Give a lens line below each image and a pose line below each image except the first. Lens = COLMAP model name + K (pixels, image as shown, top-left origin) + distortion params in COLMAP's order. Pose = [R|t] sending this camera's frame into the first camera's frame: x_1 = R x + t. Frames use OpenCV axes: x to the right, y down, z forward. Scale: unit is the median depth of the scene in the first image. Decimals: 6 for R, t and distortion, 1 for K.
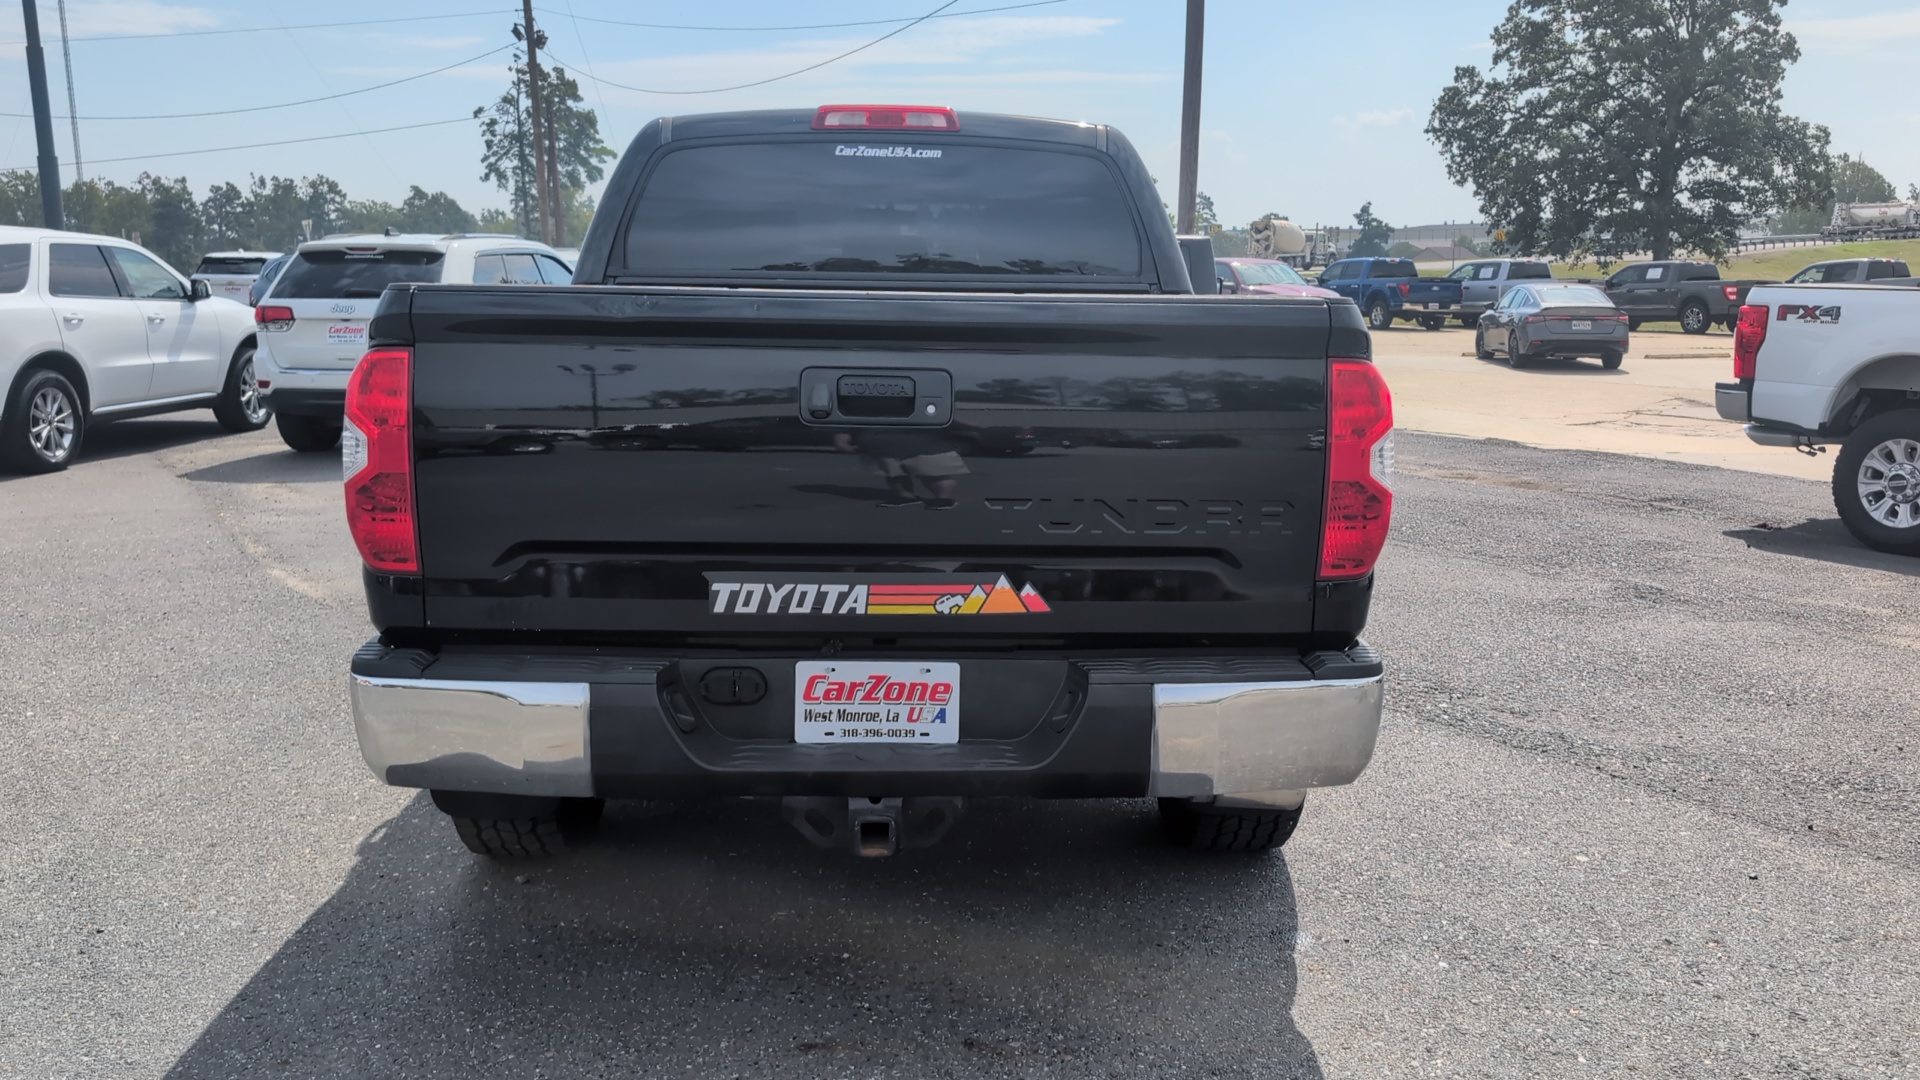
lens RADIAL K [[1607.9, 0, 973.0], [0, 1607.9, 555.9], [0, 0, 1]] dist [0.015818, -0.001177]
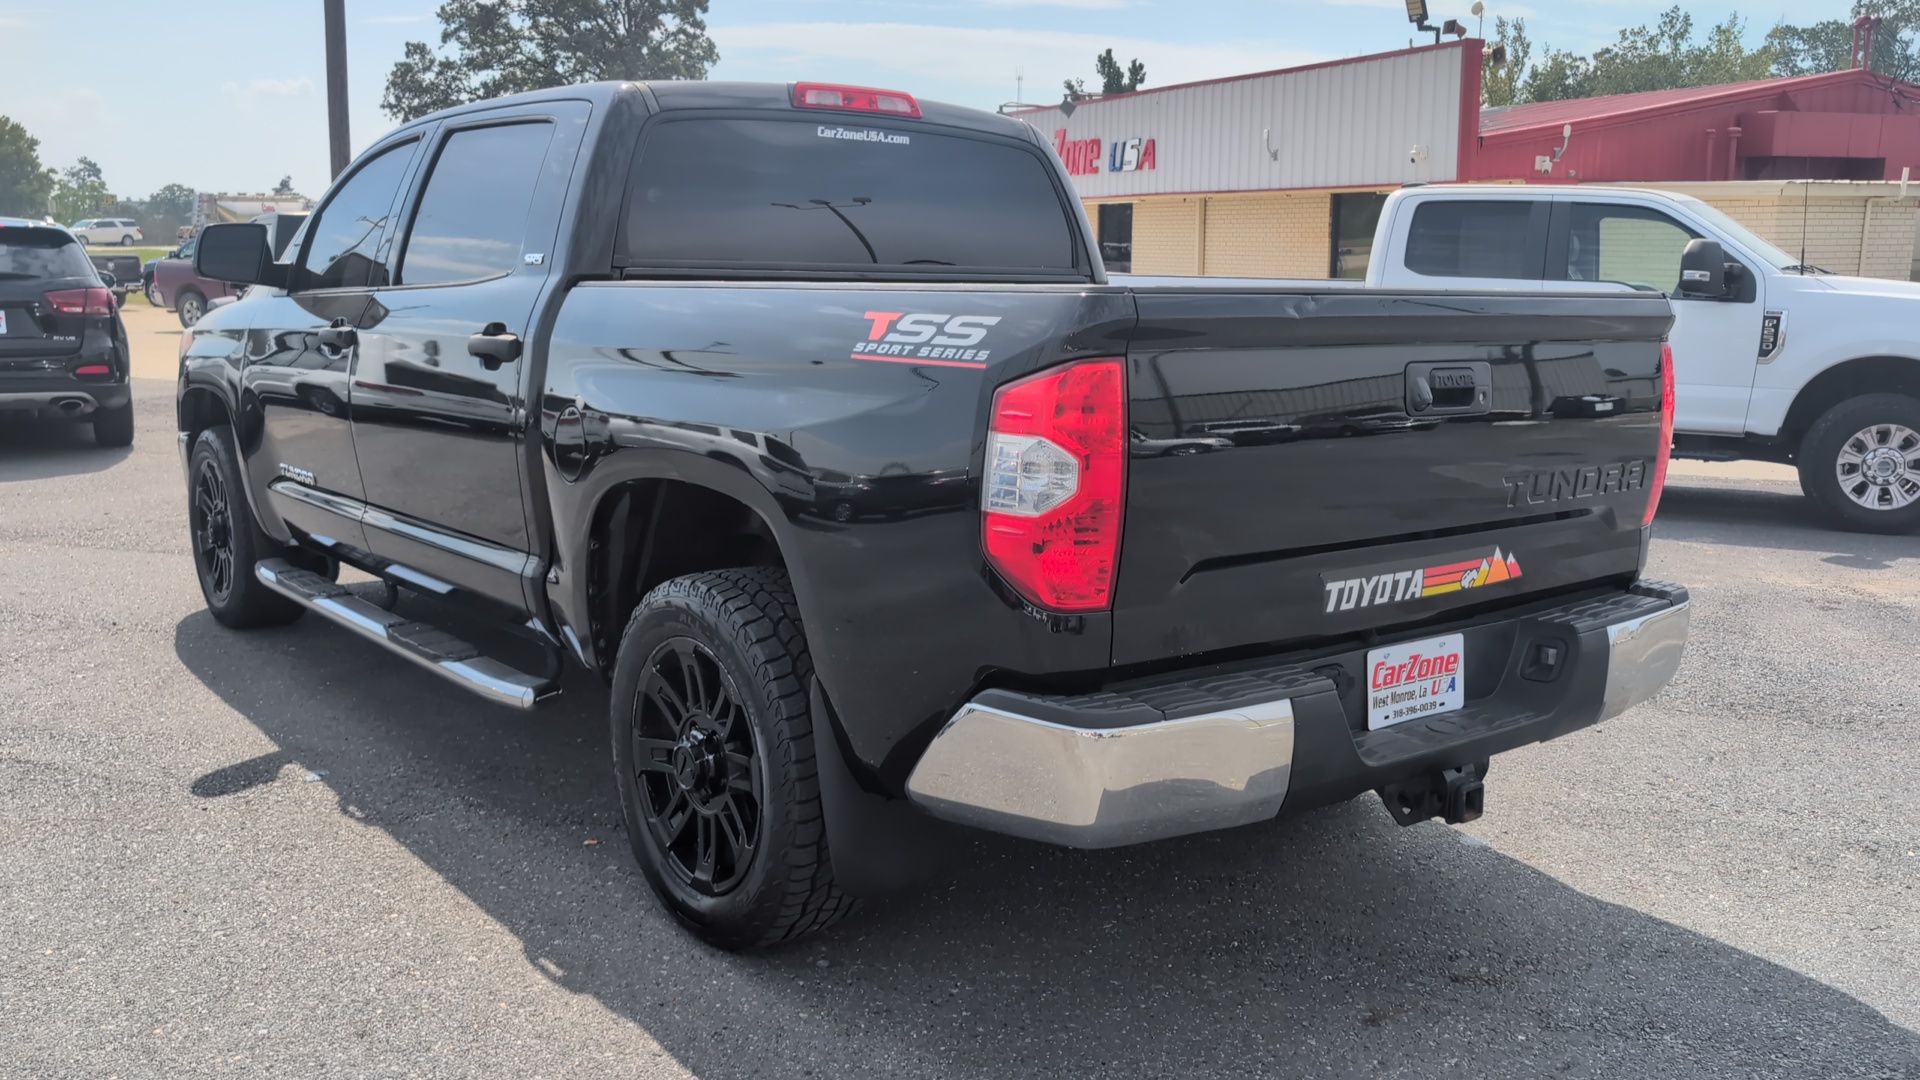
lens RADIAL K [[1617.4, 0, 966.4], [0, 1617.4, 543.7], [0, 0, 1]] dist [0.012925, -0.002668]
pose [[0.810031, -0.097215, 0.578272, -0.574155], [0.094967, 0.994892, 0.034226, -0.039298], [-0.578646, 0.027193, 0.815126, 0.196188]]
